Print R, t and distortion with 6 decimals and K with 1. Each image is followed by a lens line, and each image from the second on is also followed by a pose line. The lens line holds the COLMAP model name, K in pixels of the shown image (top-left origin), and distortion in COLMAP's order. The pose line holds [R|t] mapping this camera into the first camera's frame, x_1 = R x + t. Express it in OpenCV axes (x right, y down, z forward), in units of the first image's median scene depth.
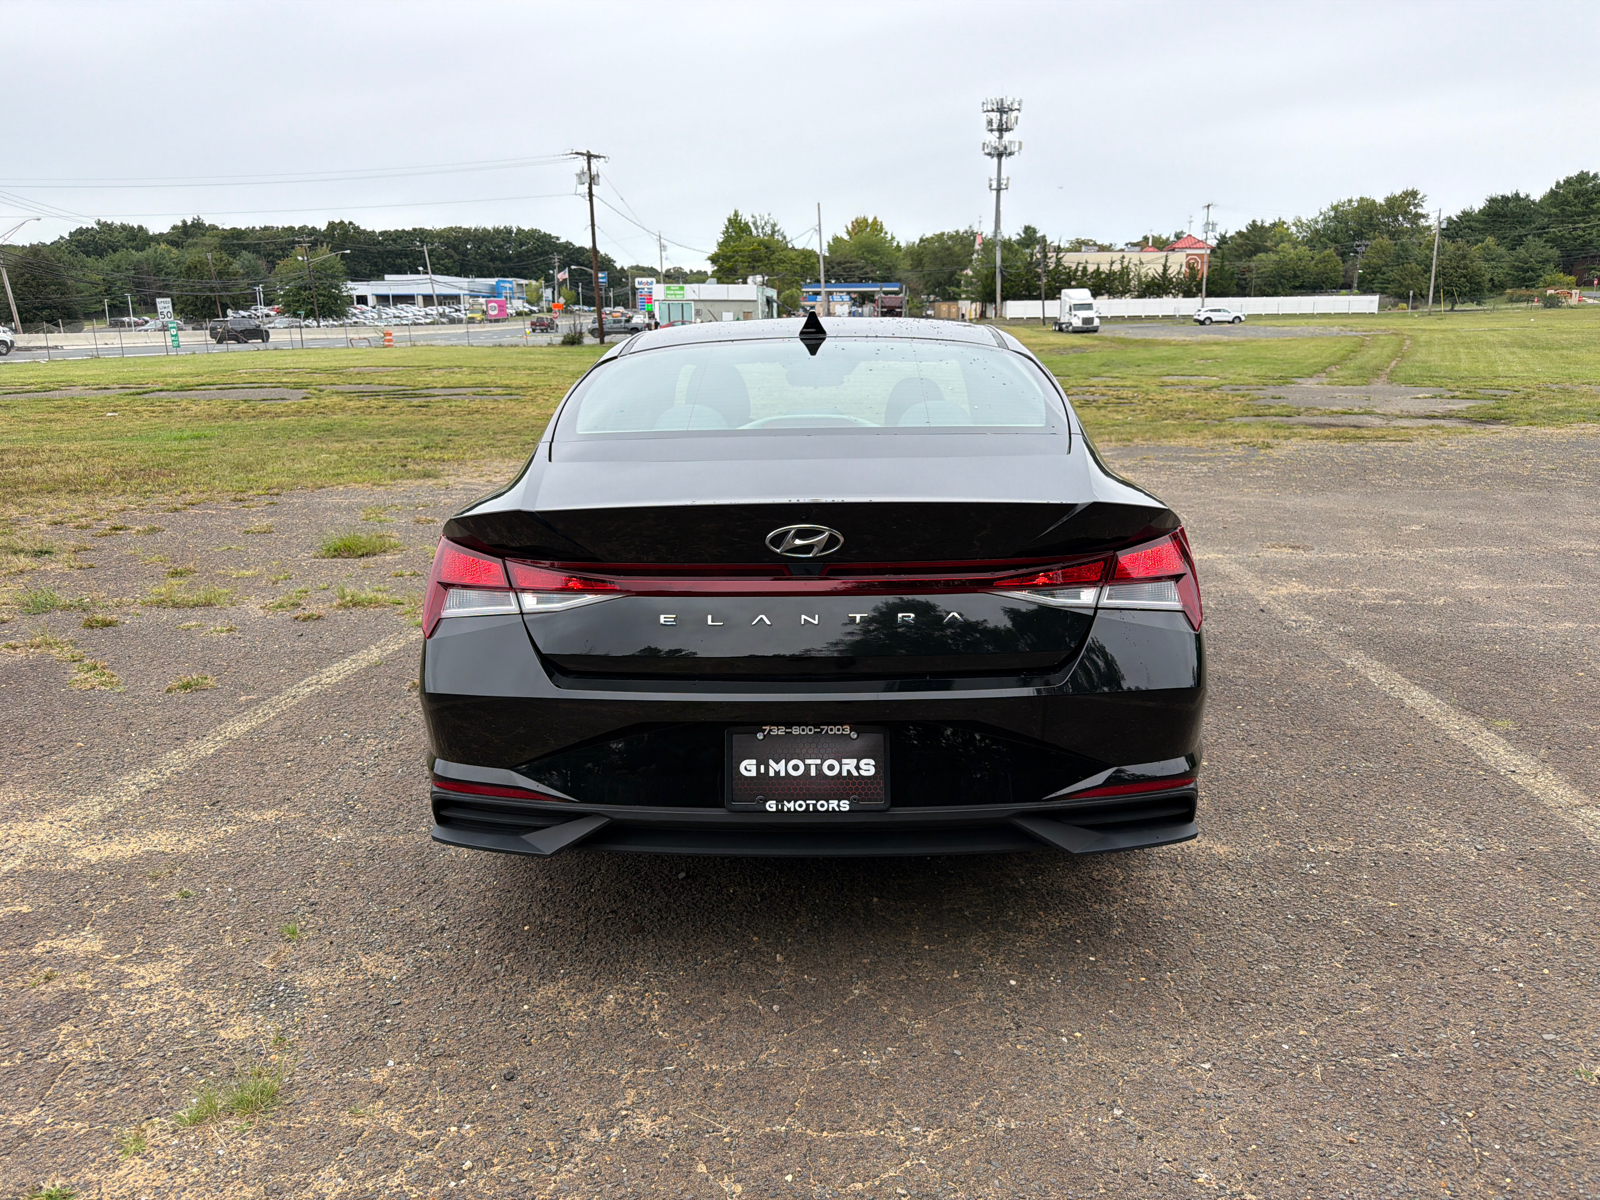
lens RADIAL K [[1166.7, 0, 803.1], [0, 1166.7, 620.4], [0, 0, 1]] dist [0.069932, -0.099963]
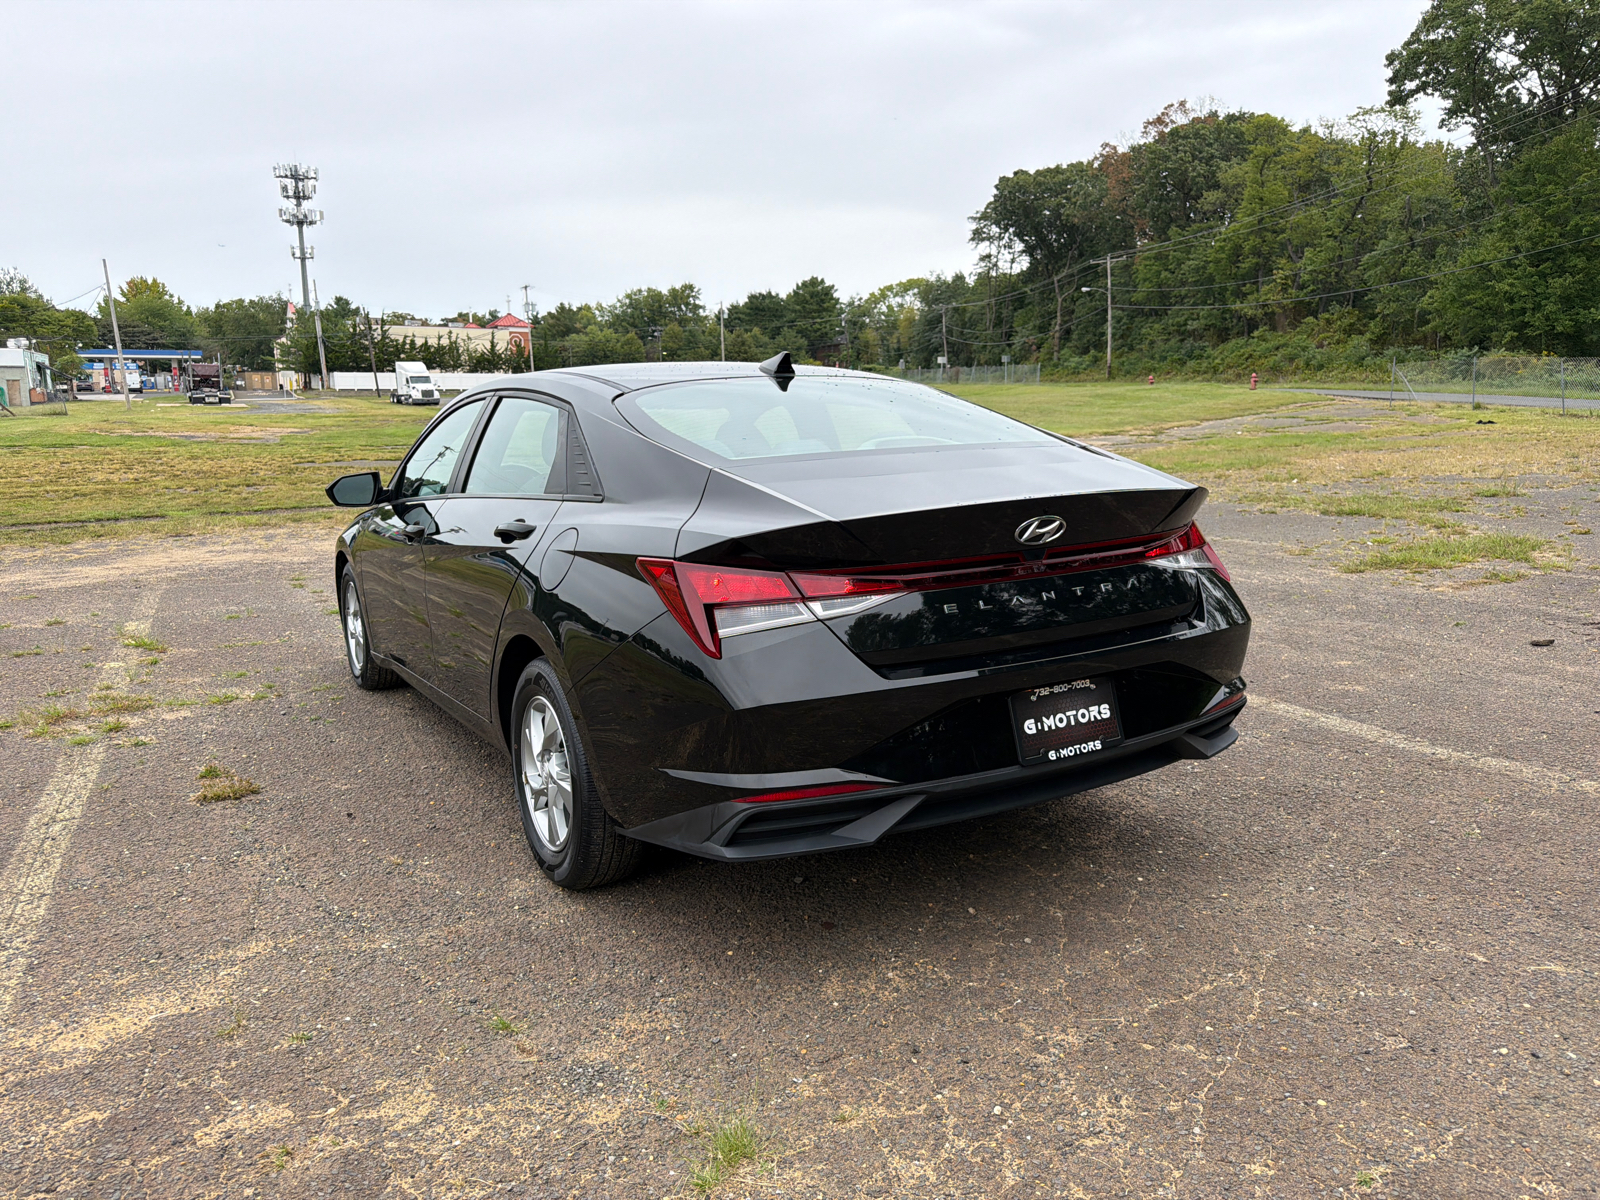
lens RADIAL K [[1186.6, 0, 792.6], [0, 1186.6, 604.6], [0, 0, 1]] dist [0.047107, -0.066092]
pose [[0.834043, -0.093400, 0.543736, -0.063268], [0.135301, 0.990096, -0.037466, 0.001283], [-0.534851, 0.104816, 0.838420, 0.008544]]
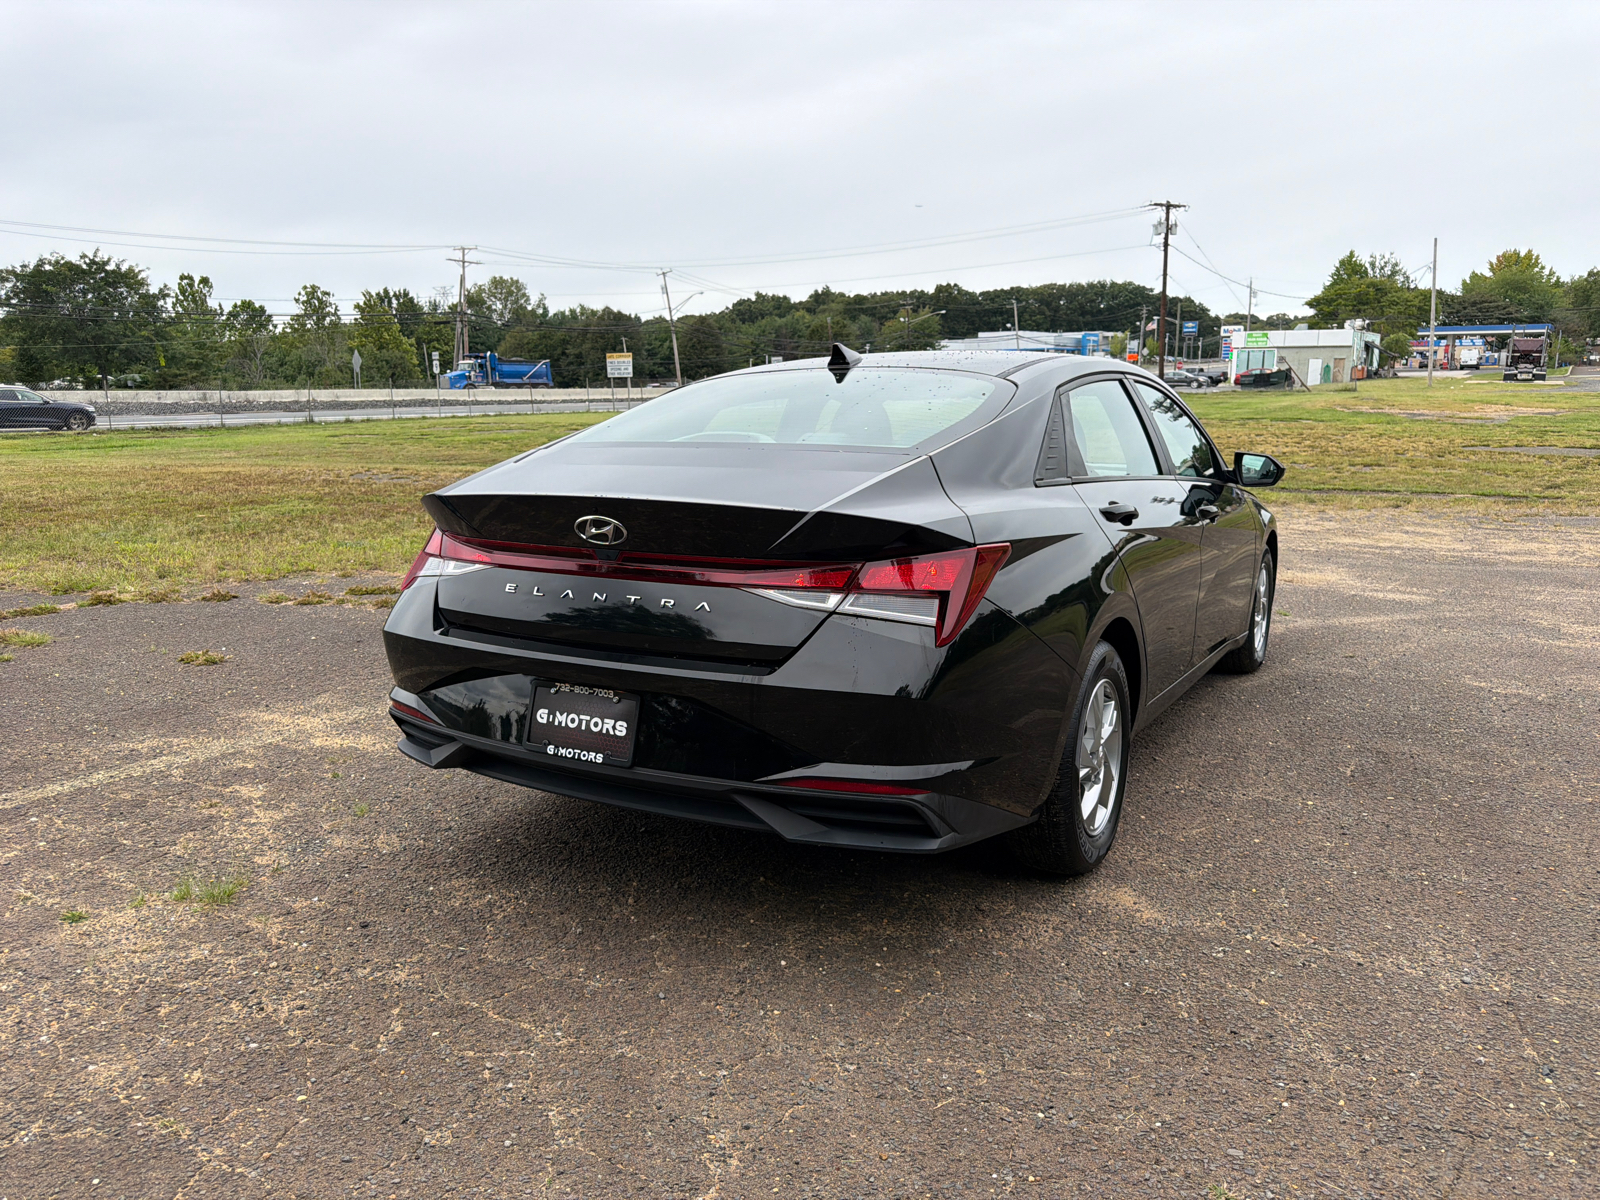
lens RADIAL K [[1186.6, 0, 792.6], [0, 1186.6, 604.6], [0, 0, 1]] dist [0.047107, -0.066092]
pose [[0.867944, 0.088244, -0.488761, 0.053643], [-0.116894, 0.992740, -0.028345, 0.001248], [0.482711, 0.081735, 0.871957, 0.003496]]
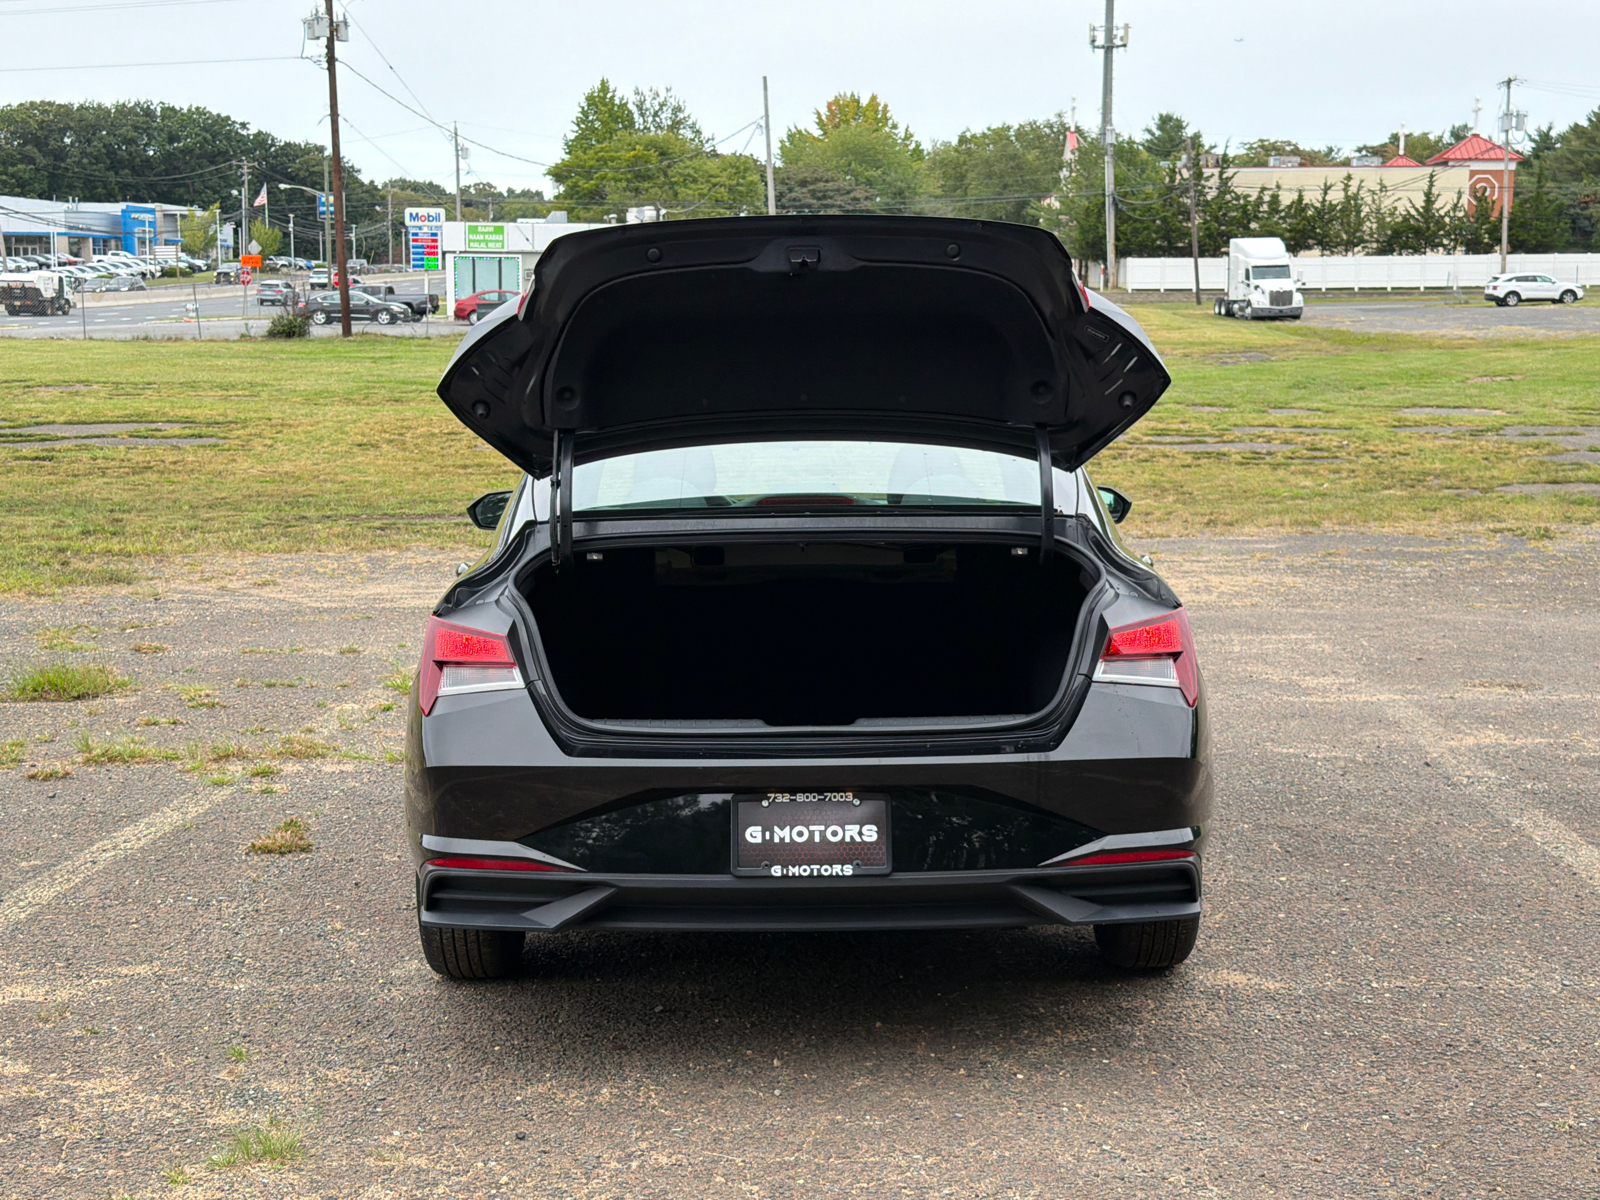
lens RADIAL K [[2521.8, 0, 799.1], [0, 2521.8, 634.6], [0, 0, 1]] dist [0.152288, -0.126093]
pose [[0.999511, 0.001797, 0.031208, -0.005851], [0.001591, 0.994128, -0.108197, 0.014579], [-0.031220, 0.108194, 0.993639, -0.093713]]
